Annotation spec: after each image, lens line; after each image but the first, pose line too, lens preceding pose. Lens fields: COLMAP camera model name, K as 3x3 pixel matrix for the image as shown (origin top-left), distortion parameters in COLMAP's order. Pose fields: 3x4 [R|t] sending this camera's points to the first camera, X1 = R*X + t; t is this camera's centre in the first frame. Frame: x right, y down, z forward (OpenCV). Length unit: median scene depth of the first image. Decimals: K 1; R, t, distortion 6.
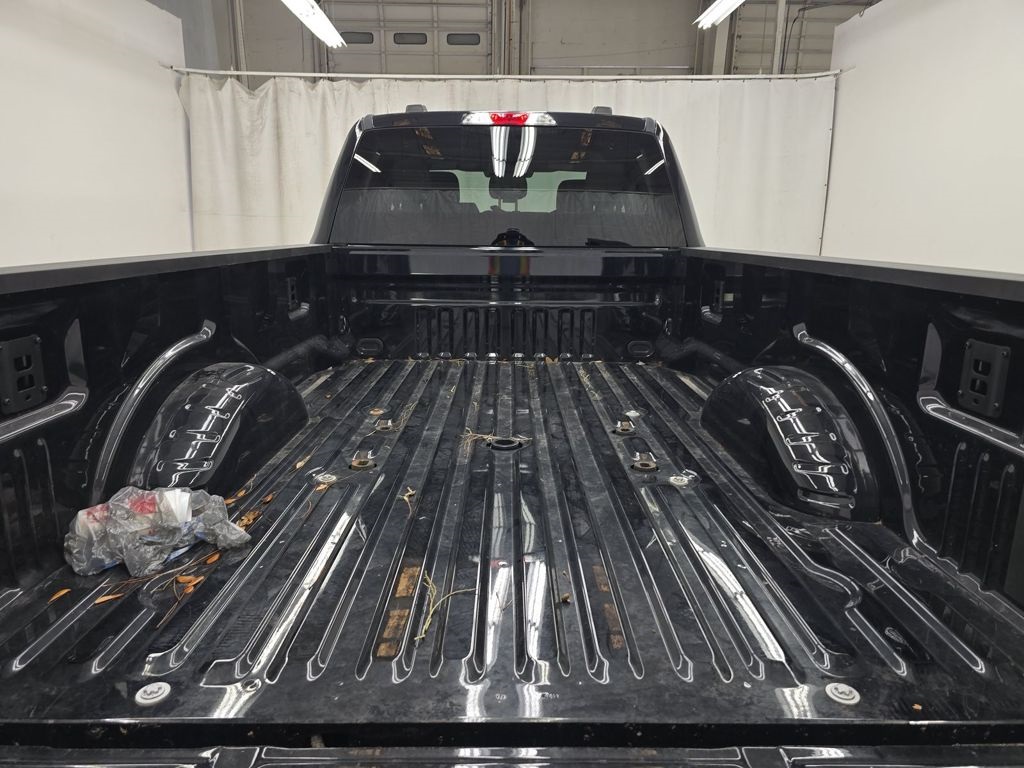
lens RADIAL K [[716.4, 0, 512.0], [0, 716.4, 384.0], [0, 0, 1]] dist [0.085969, -0.075511]
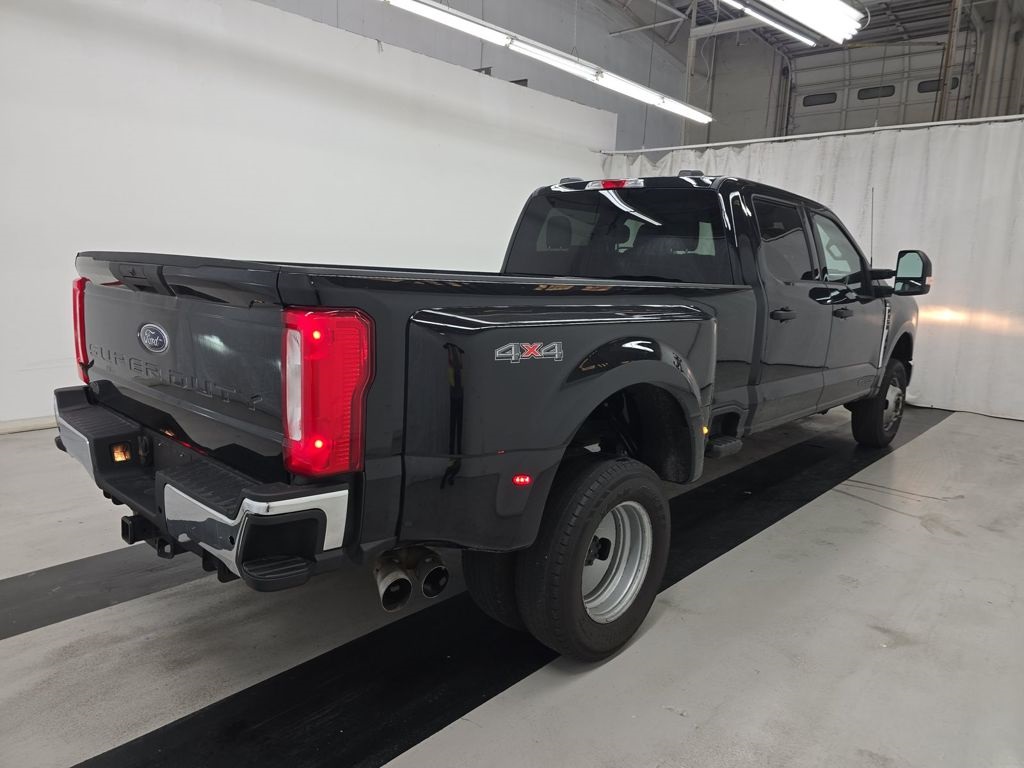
lens RADIAL K [[716.4, 0, 512.0], [0, 716.4, 384.0], [0, 0, 1]] dist [0.085969, -0.075511]
pose [[0.728818, 0.138283, -0.670598, 0.332983], [-0.187141, 0.982333, -0.000823, 0.006996], [0.658637, 0.126097, 0.741820, -0.010636]]
